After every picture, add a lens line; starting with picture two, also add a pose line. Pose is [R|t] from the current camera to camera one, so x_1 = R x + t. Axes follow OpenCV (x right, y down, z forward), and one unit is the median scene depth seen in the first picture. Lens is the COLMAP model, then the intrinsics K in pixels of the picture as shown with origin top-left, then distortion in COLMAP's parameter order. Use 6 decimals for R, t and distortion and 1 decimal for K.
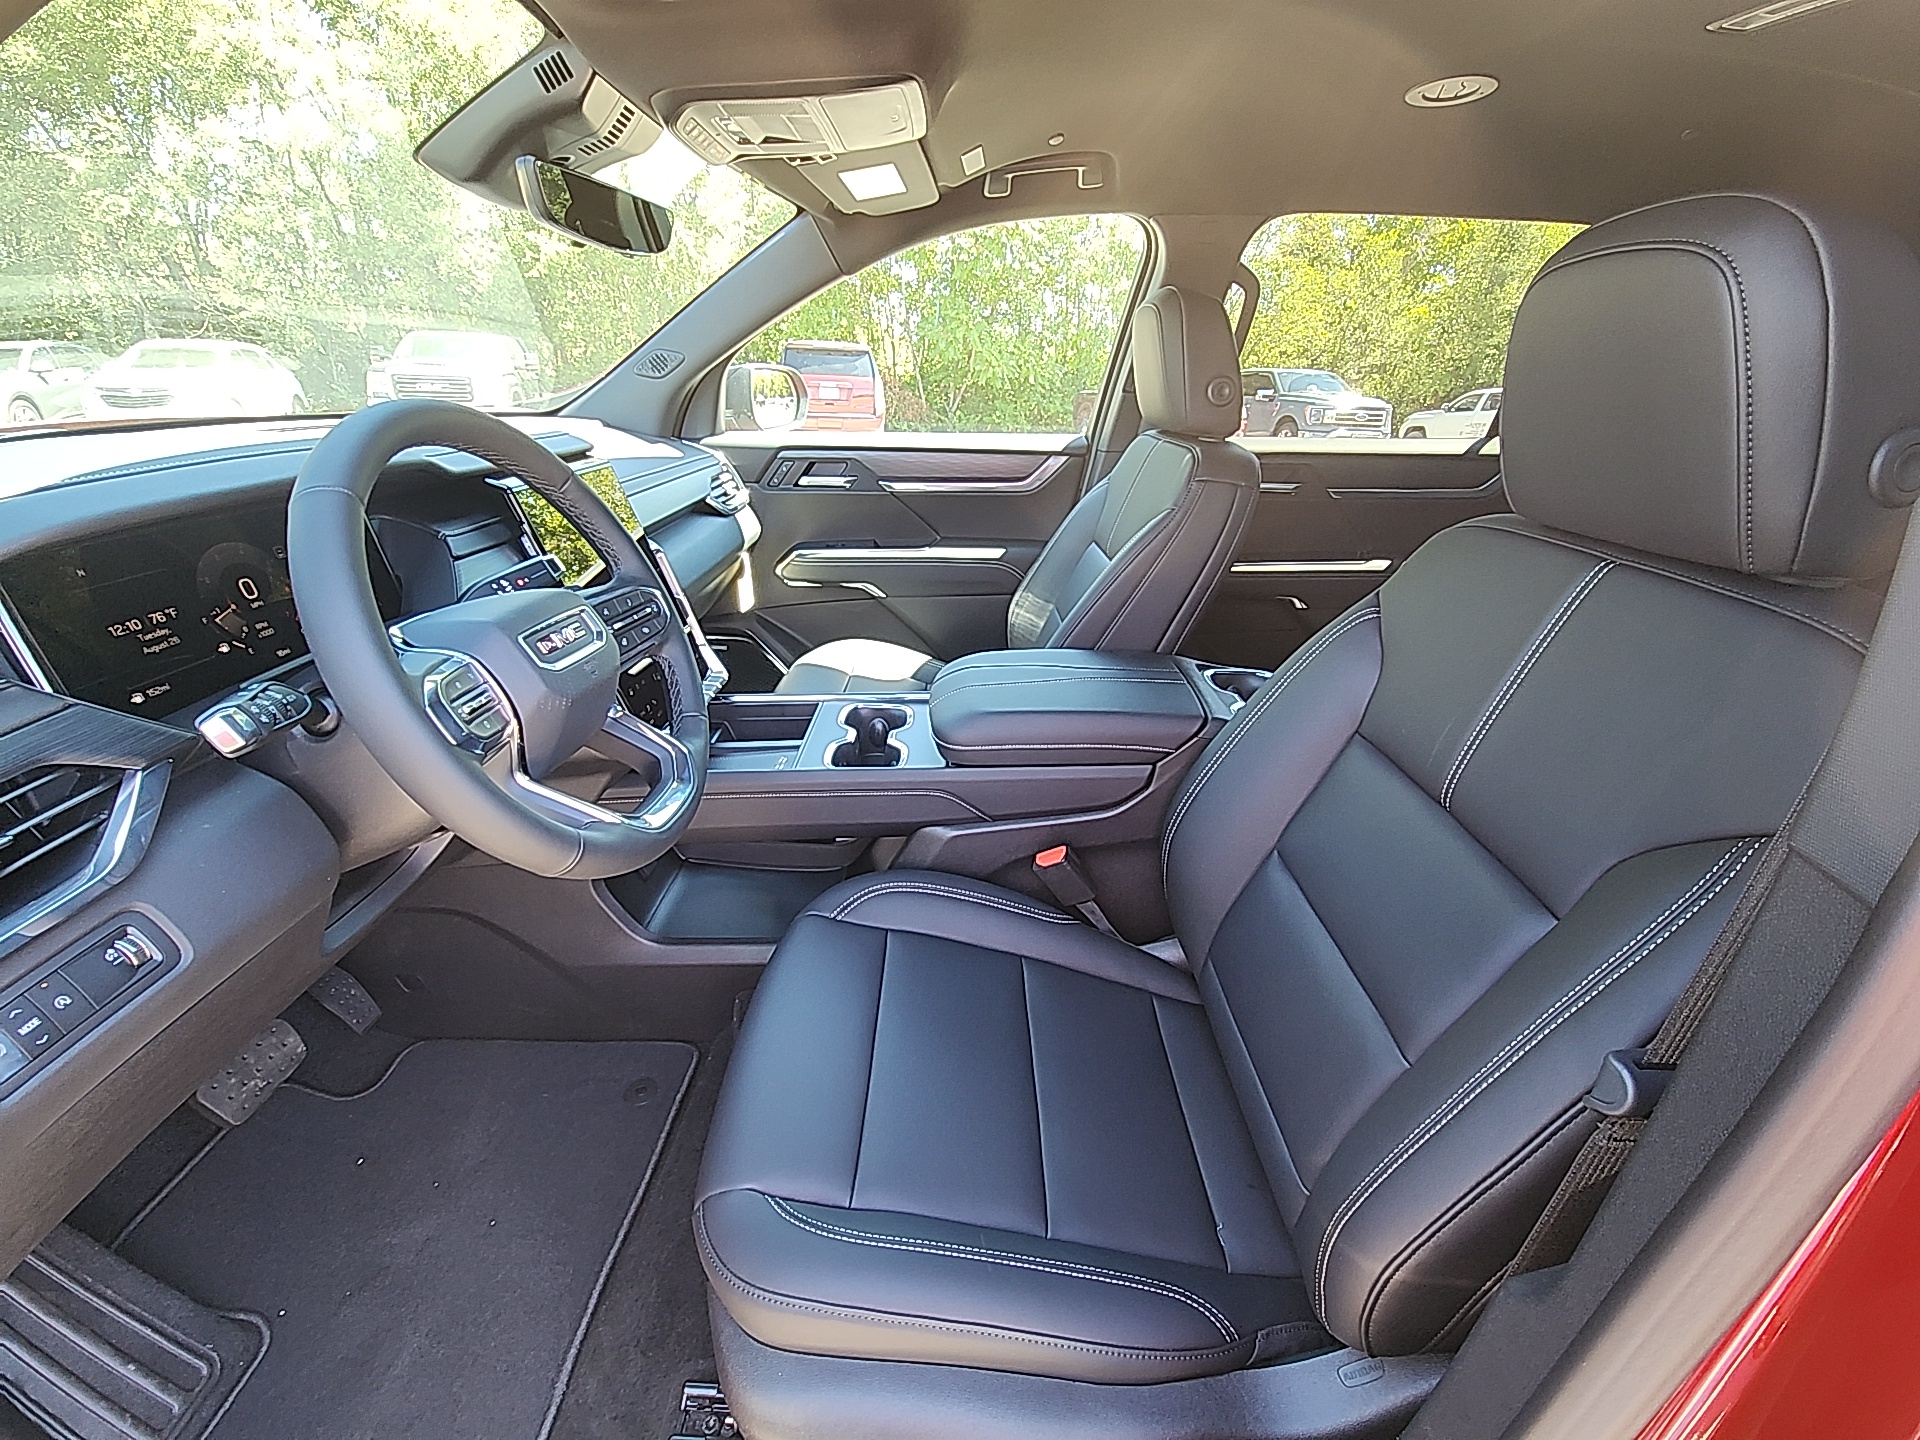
lens RADIAL K [[773.0, 0, 949.9], [0, 773.0, 703.9], [0, 0, 1]] dist [0.011059, -0.007659]
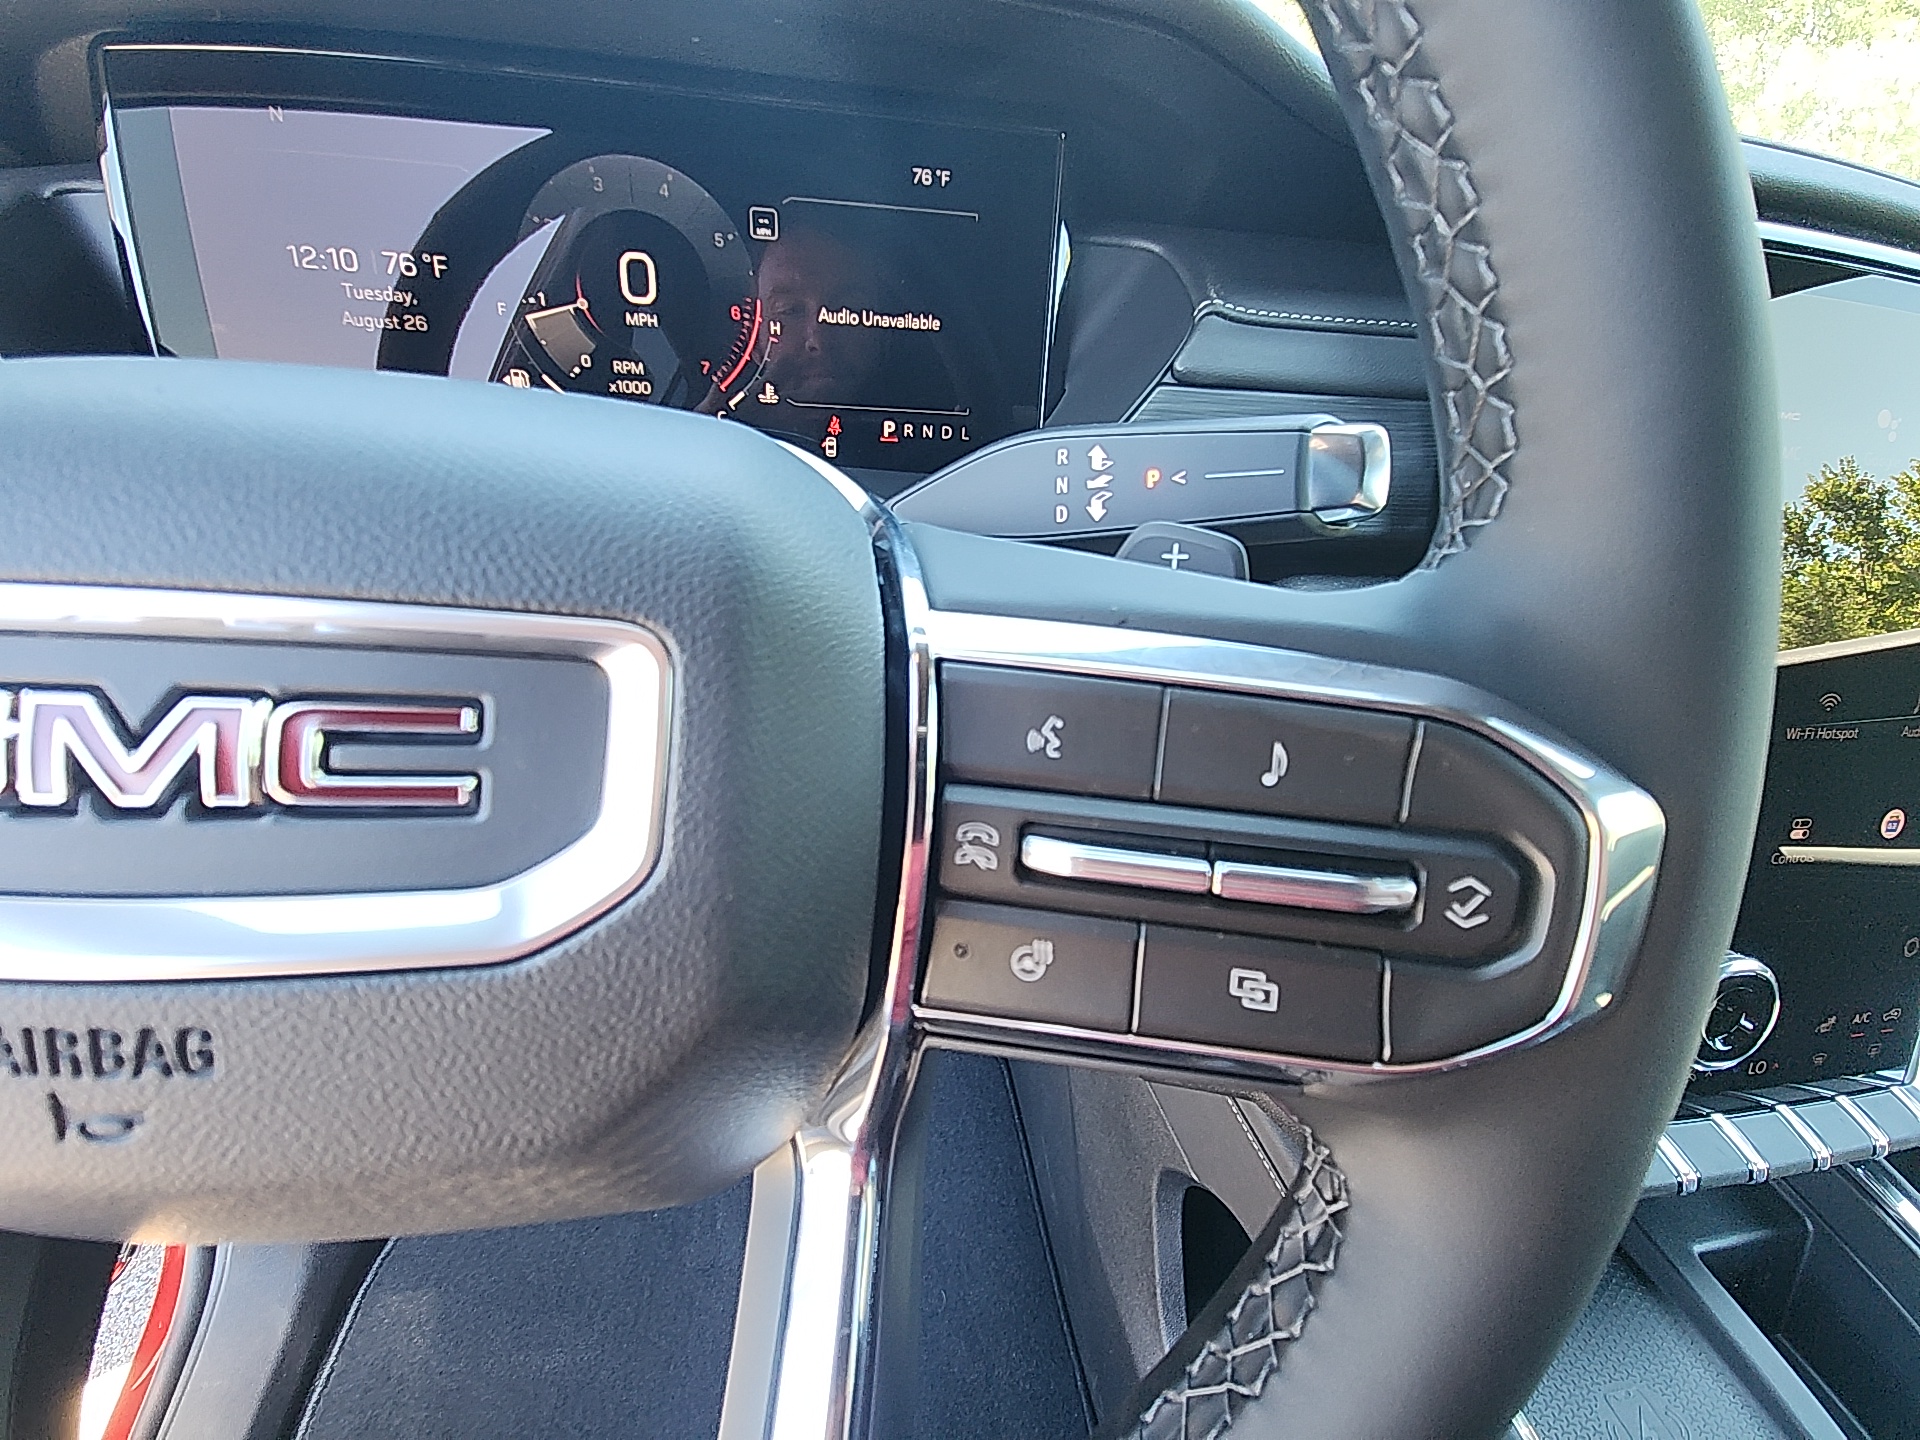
lens RADIAL K [[770.2, 0, 953.4], [0, 770.2, 706.6], [0, 0, 1]] dist [0.005691, 0.000138]
pose [[0.151733, 0.496326, -0.854773, -0.209951], [-0.451006, 0.804279, 0.386948, -0.113574], [0.879529, 0.326795, 0.345882, 0.604423]]
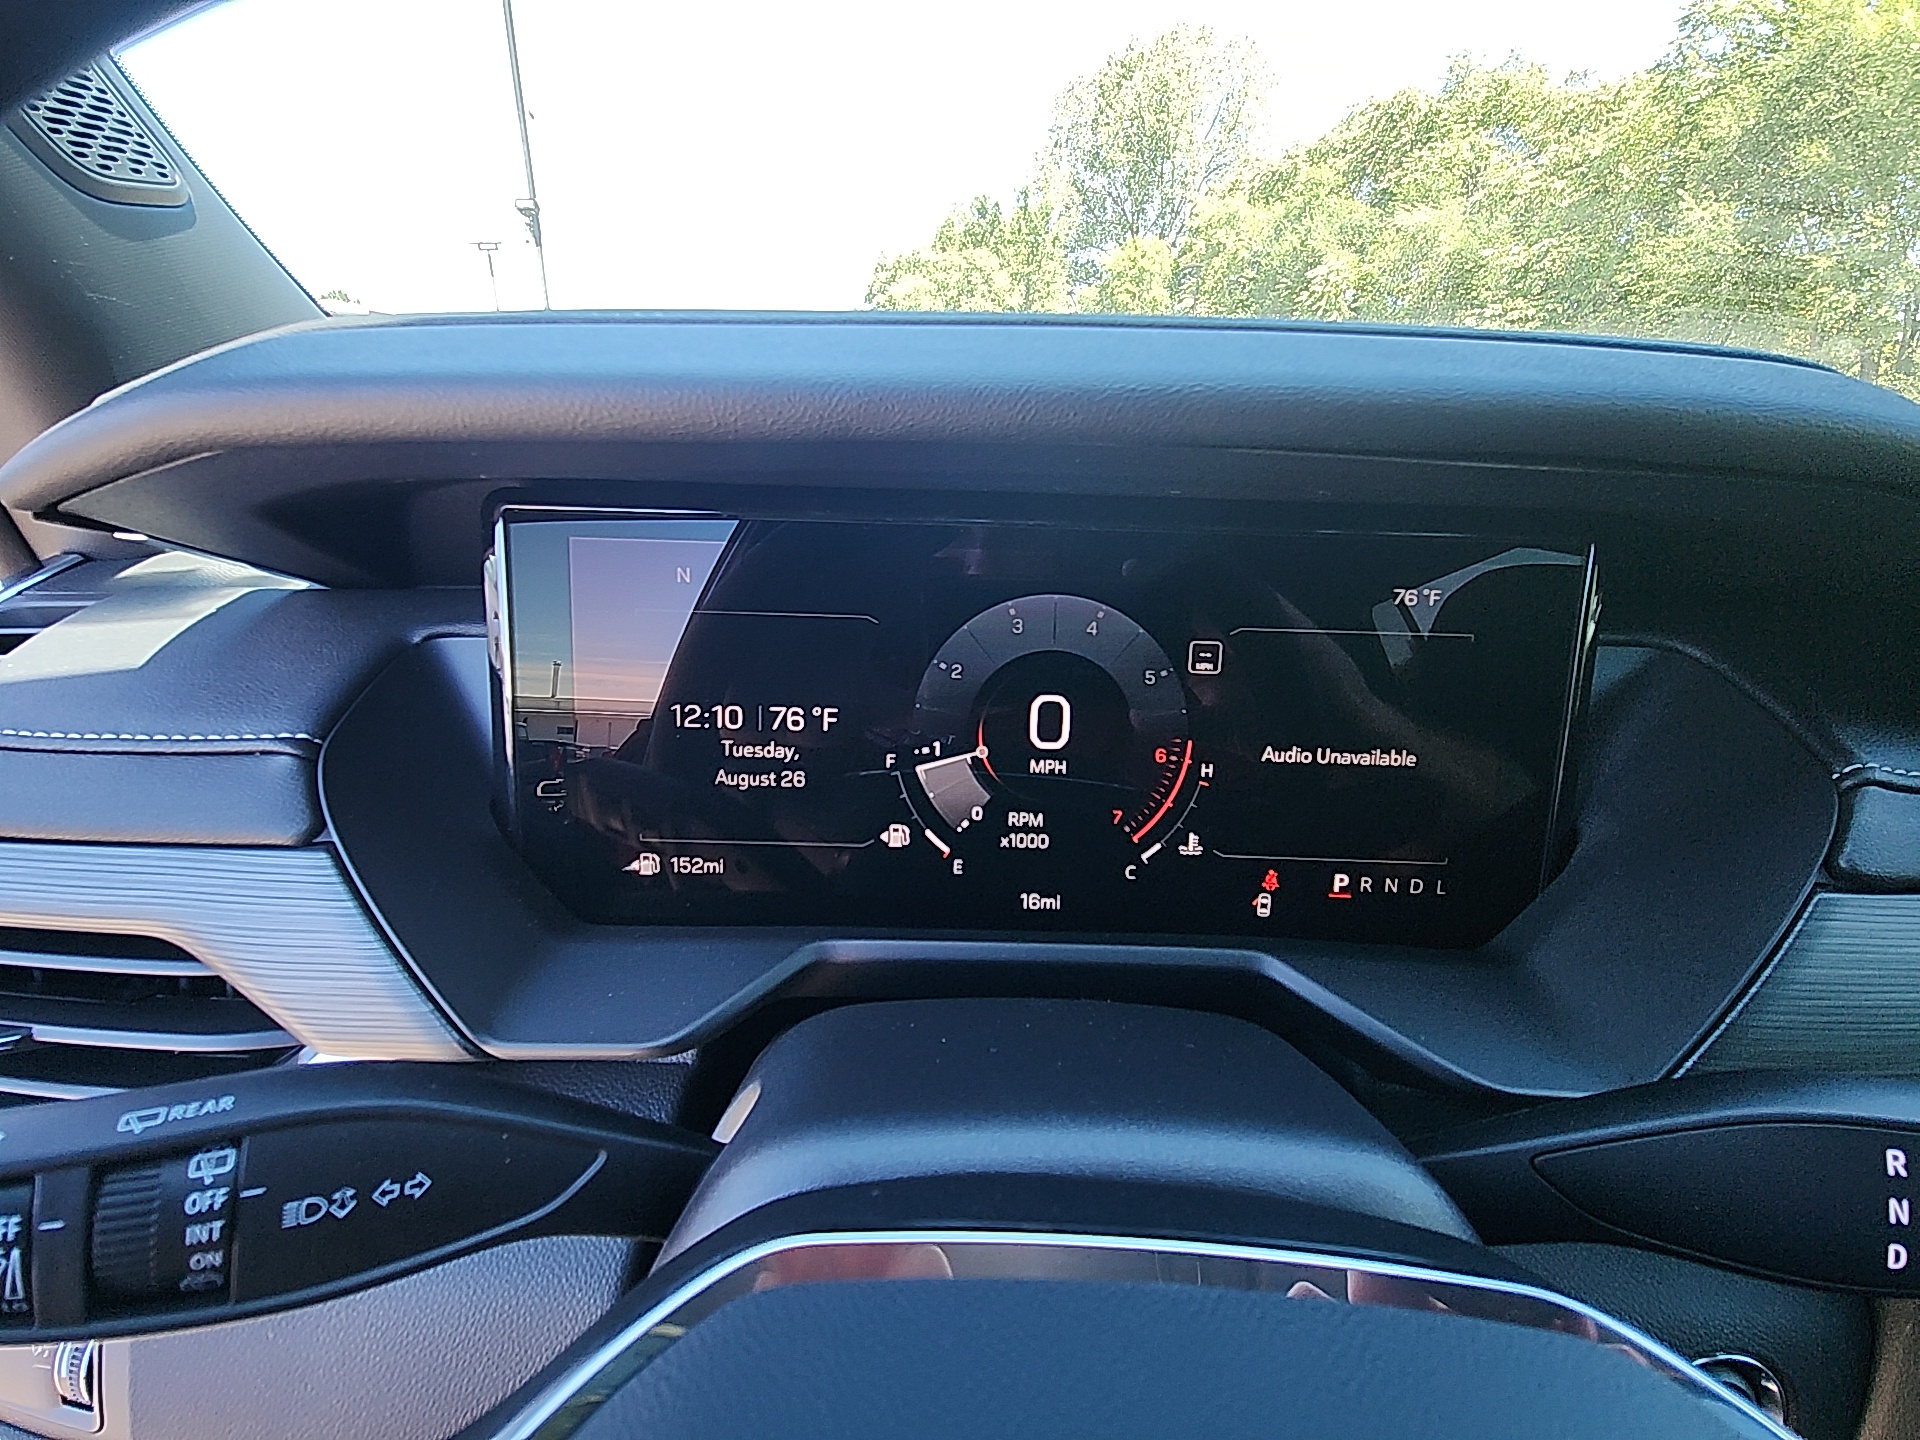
lens RADIAL K [[775.3, 0, 952.1], [0, 775.3, 703.6], [0, 0, 1]] dist [0.001939, -0.000486]
pose [[0.013597, 0.313321, -0.949550, -0.311381], [-0.419850, 0.863657, 0.278968, -0.133201], [0.907492, 0.394875, 0.143291, 0.502014]]
